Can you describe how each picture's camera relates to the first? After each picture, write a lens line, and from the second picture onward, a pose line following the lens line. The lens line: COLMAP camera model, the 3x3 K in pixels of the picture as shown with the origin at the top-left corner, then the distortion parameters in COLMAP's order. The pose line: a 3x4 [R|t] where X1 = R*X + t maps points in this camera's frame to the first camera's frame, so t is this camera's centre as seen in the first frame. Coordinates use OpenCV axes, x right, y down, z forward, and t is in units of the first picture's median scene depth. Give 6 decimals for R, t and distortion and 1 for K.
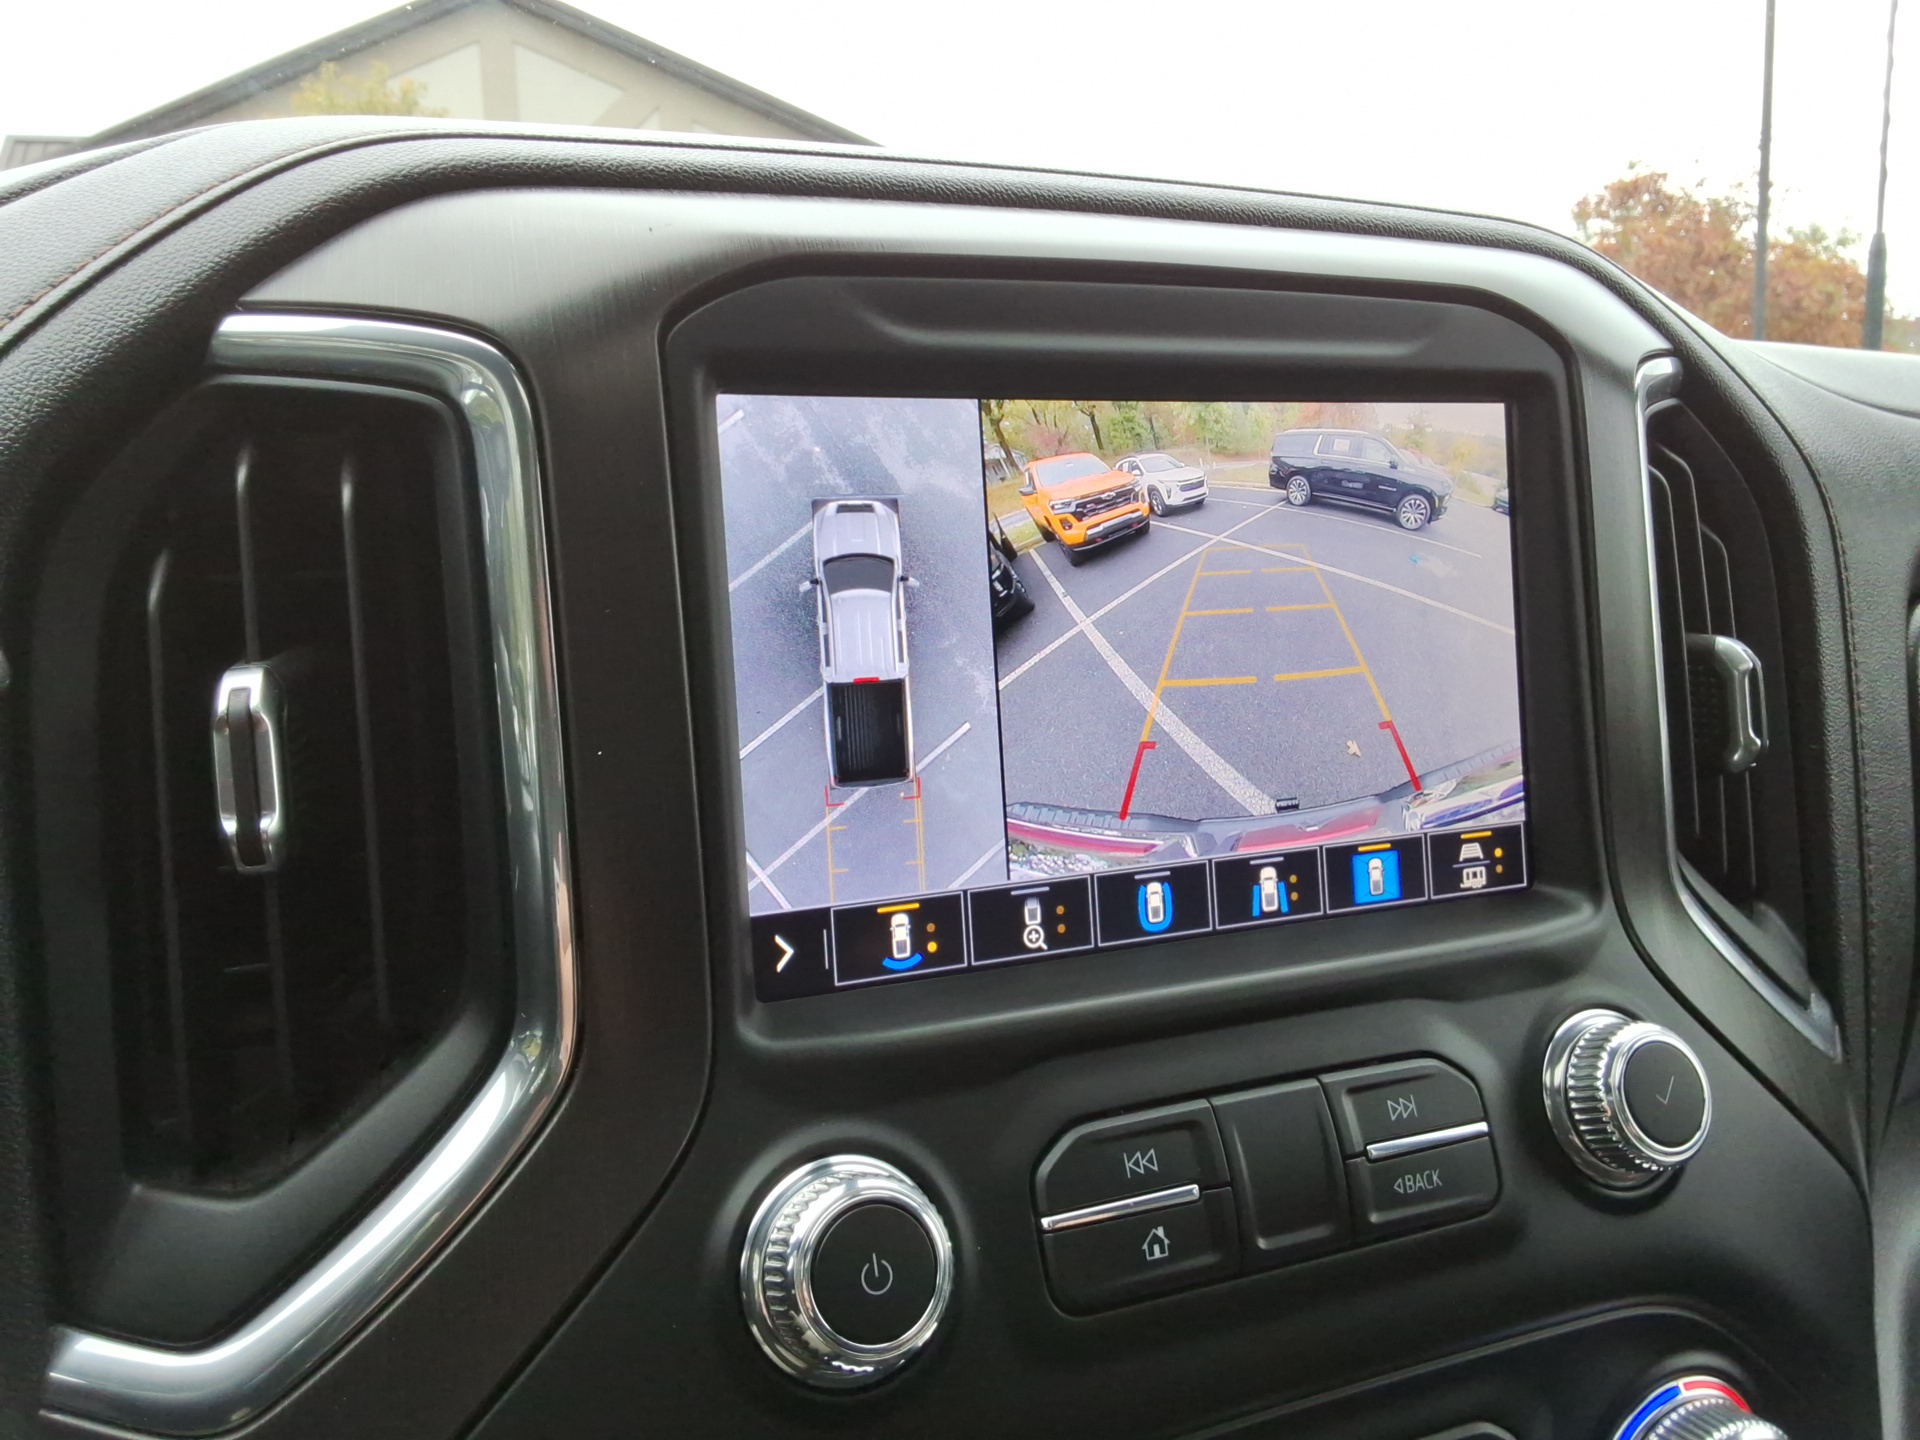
lens RADIAL K [[1540.8, 0, 965.6], [0, 1540.8, 692.4], [0, 0, 1]] dist [0.106010, -0.165136]
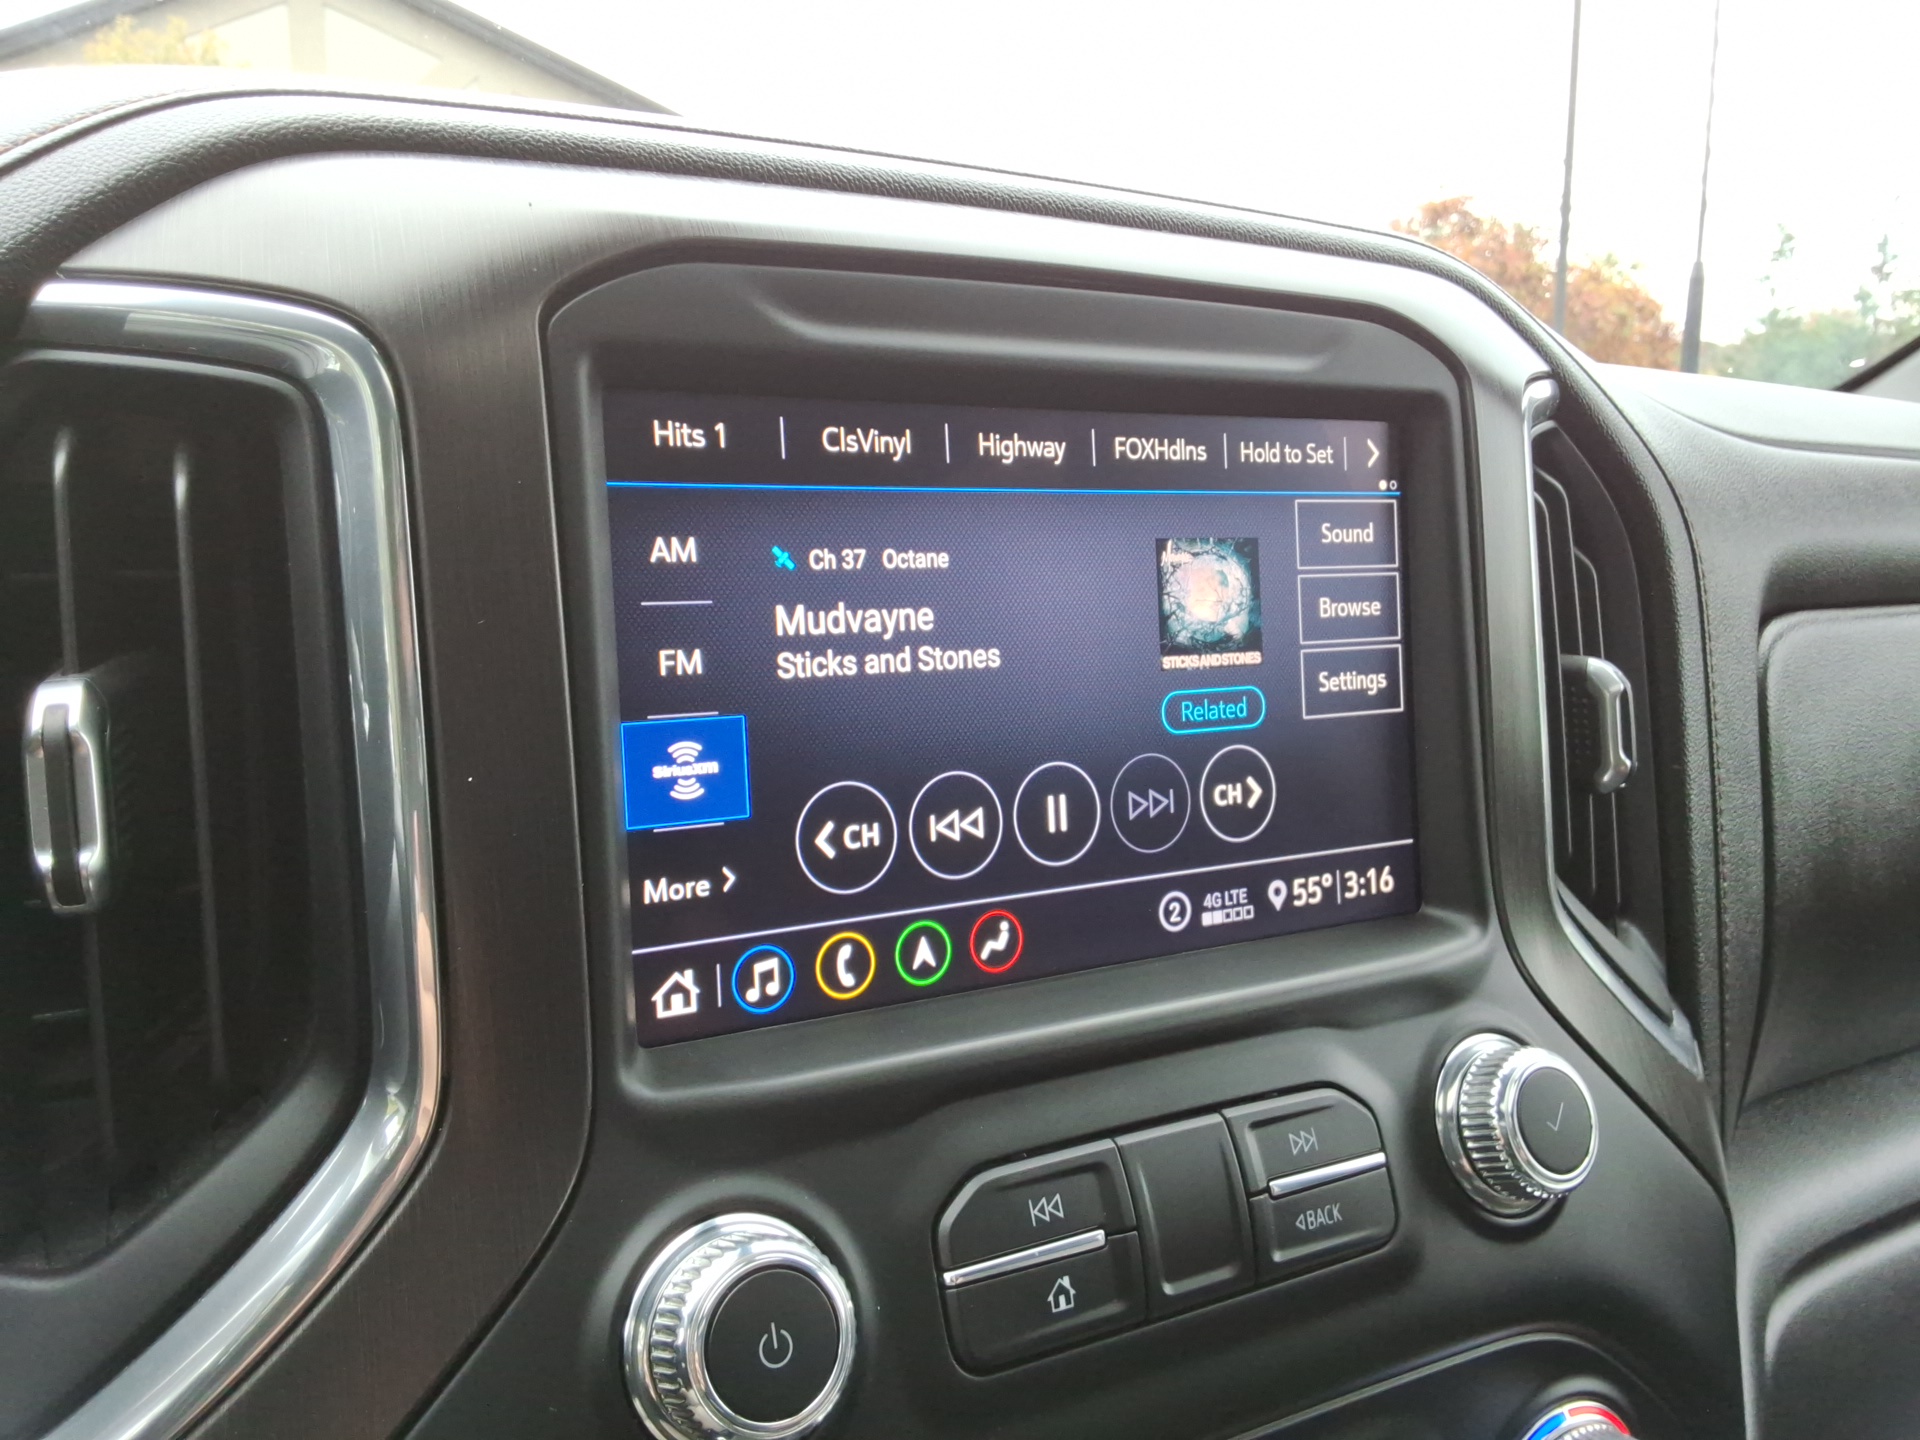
lens RADIAL K [[1540.8, 0, 957.2], [0, 1540.8, 690.7], [0, 0, 1]] dist [0.106010, -0.165136]
pose [[0.994143, 0.012003, 0.107407, -0.044808], [-0.012351, 0.999920, 0.002575, -0.016120], [-0.107367, -0.003887, 0.994212, 0.055045]]
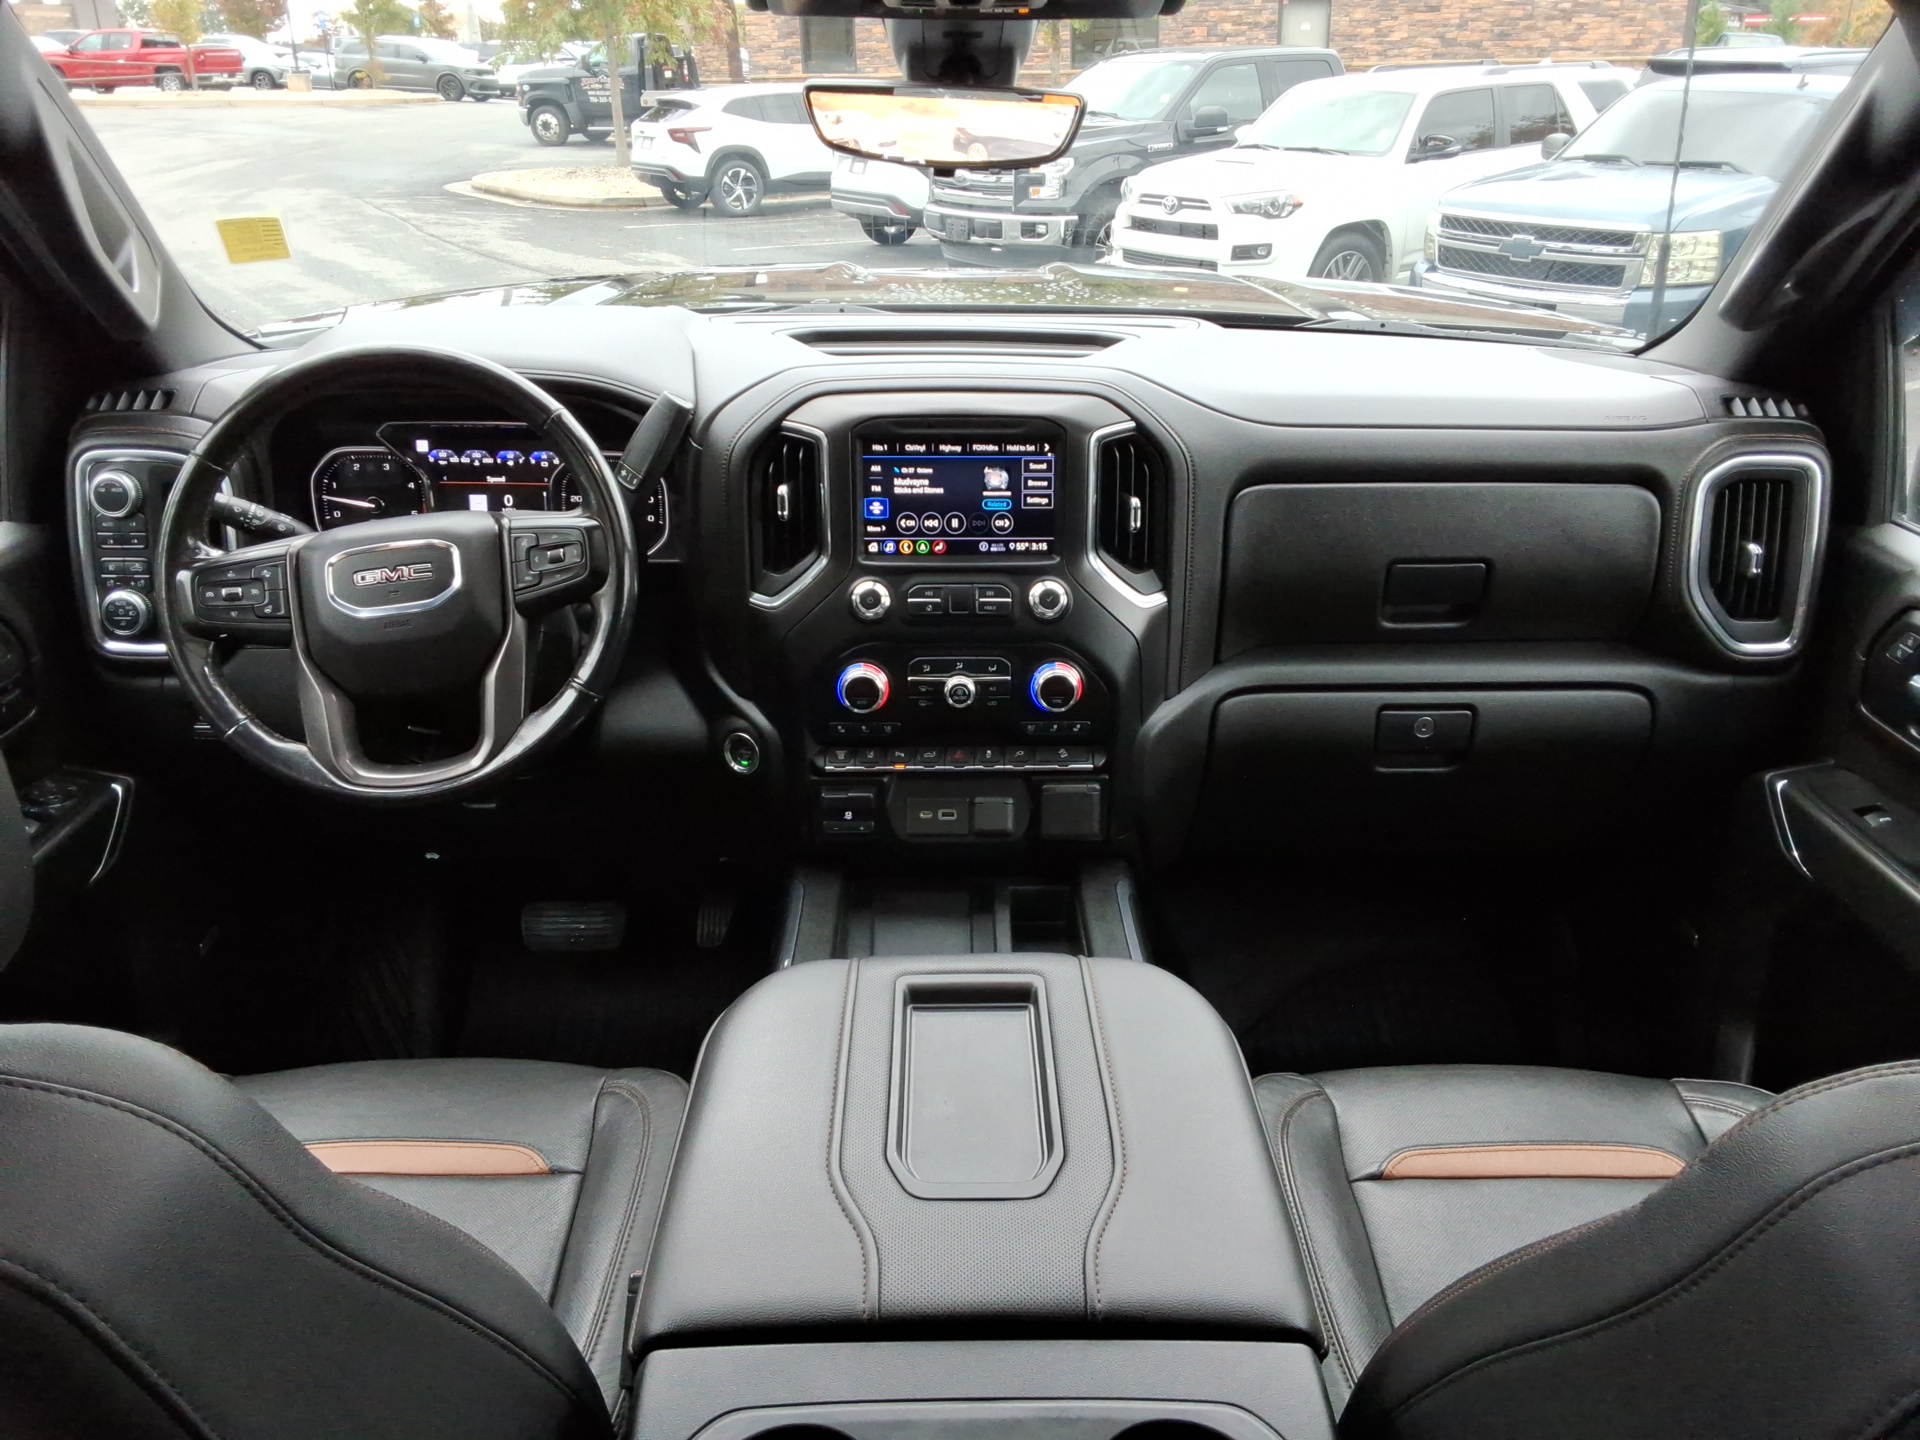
lens RADIAL K [[1540.8, 0, 966.8], [0, 1540.8, 723.2], [0, 0, 1]] dist [0.106010, -0.165136]
pose [[0.916220, 0.159163, -0.367707, 2.109012], [-0.061968, 0.962963, 0.262416, -0.624885], [0.395855, -0.217645, 0.892149, -3.534960]]
